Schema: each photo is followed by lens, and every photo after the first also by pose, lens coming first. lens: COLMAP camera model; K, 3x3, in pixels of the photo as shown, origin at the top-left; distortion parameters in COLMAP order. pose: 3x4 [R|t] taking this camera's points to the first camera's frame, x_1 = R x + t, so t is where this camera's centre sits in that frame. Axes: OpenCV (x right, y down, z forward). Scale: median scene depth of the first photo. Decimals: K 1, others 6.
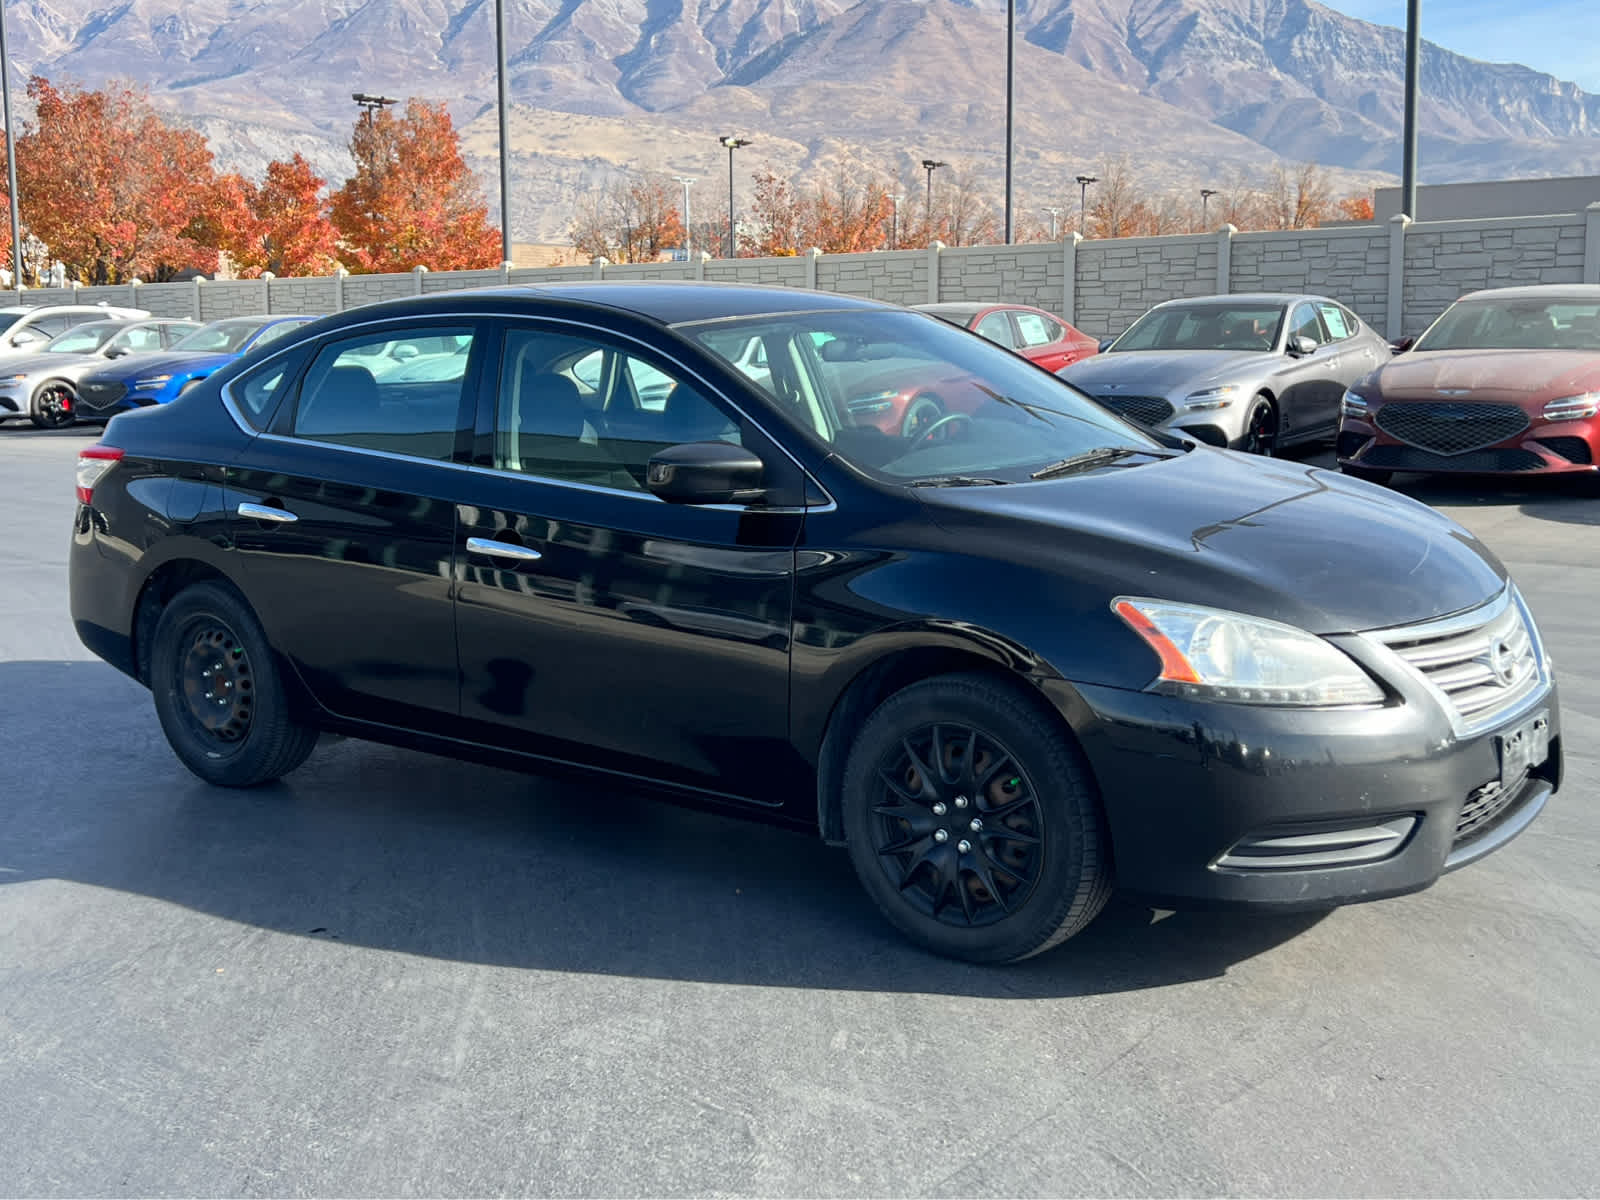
lens RADIAL K [[1815.4, 0, 771.7], [0, 1815.4, 597.8], [0, 0, 1]] dist [0.133377, -0.278942]
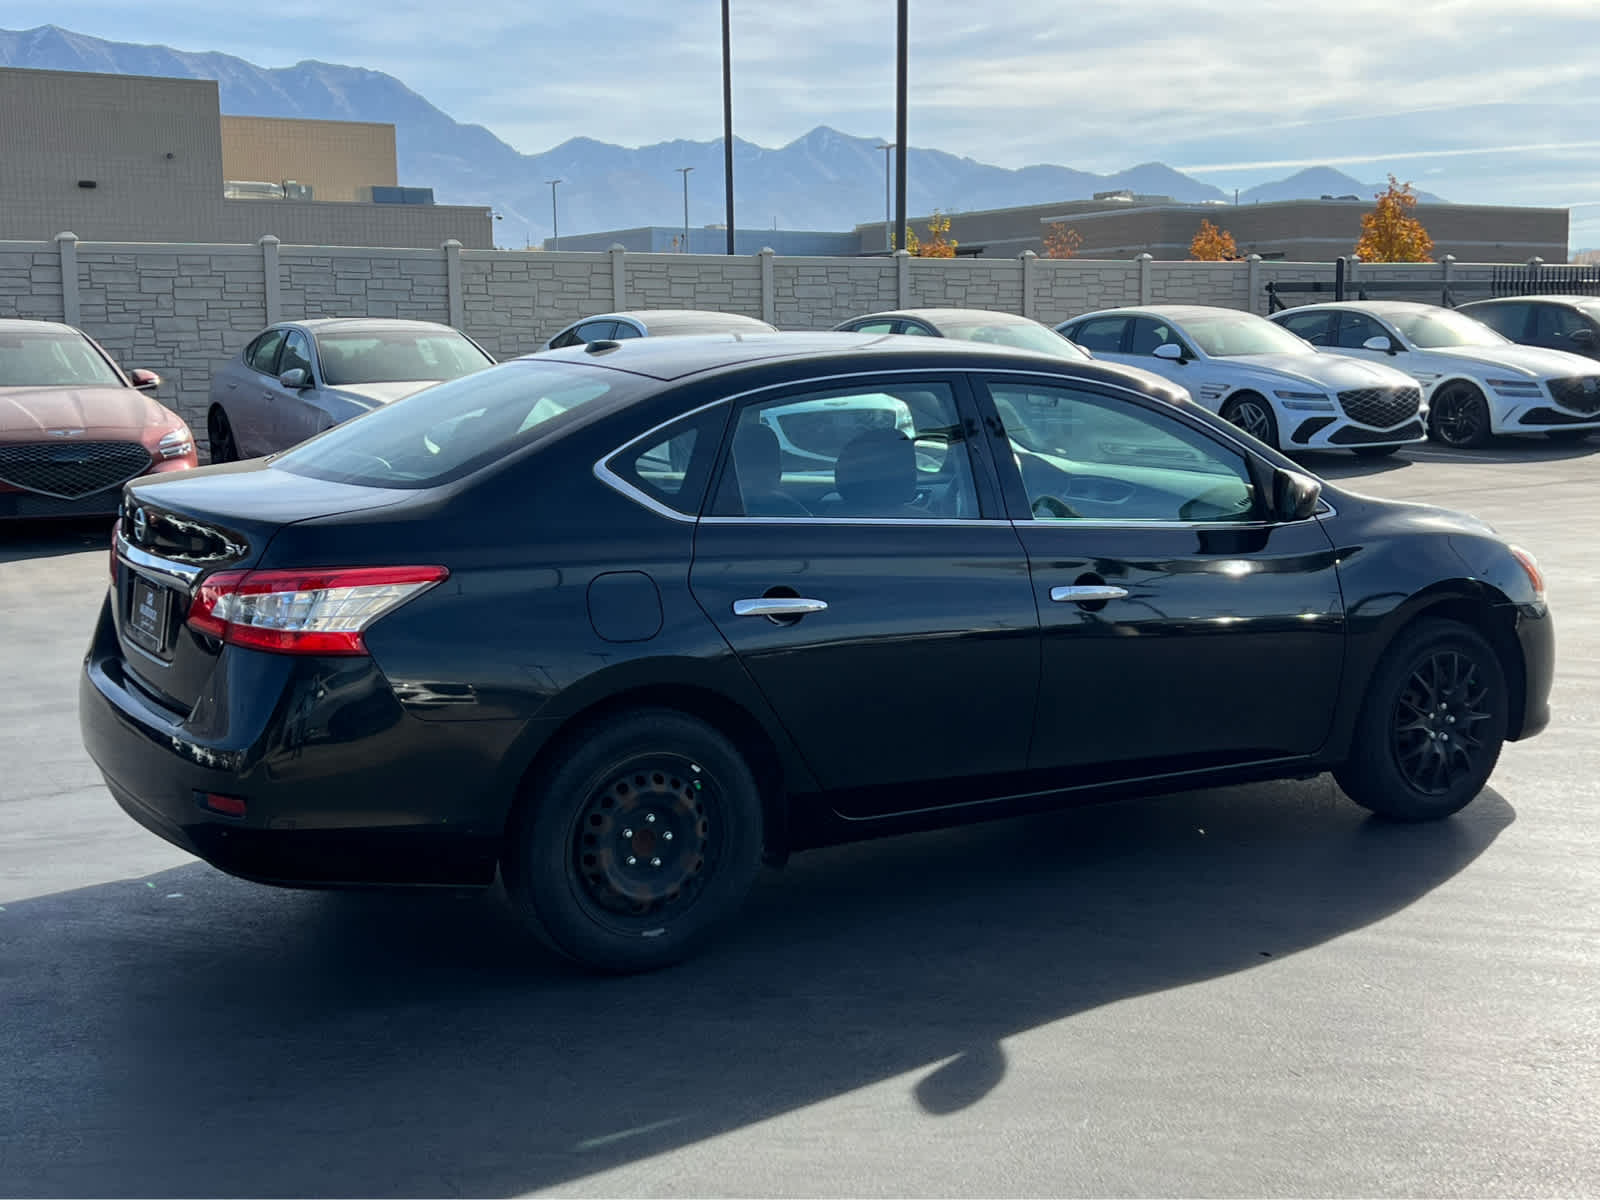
lens RADIAL K [[1974.3, 0, 800.0], [0, 1974.3, 600.0], [0, 0, 1]] dist [0.155755, -0.407037]
pose [[0.343667, -0.117346, 0.931731, -0.330294], [0.138392, 0.987658, 0.073344, -0.033720], [-0.928839, 0.103738, 0.355665, 0.196315]]
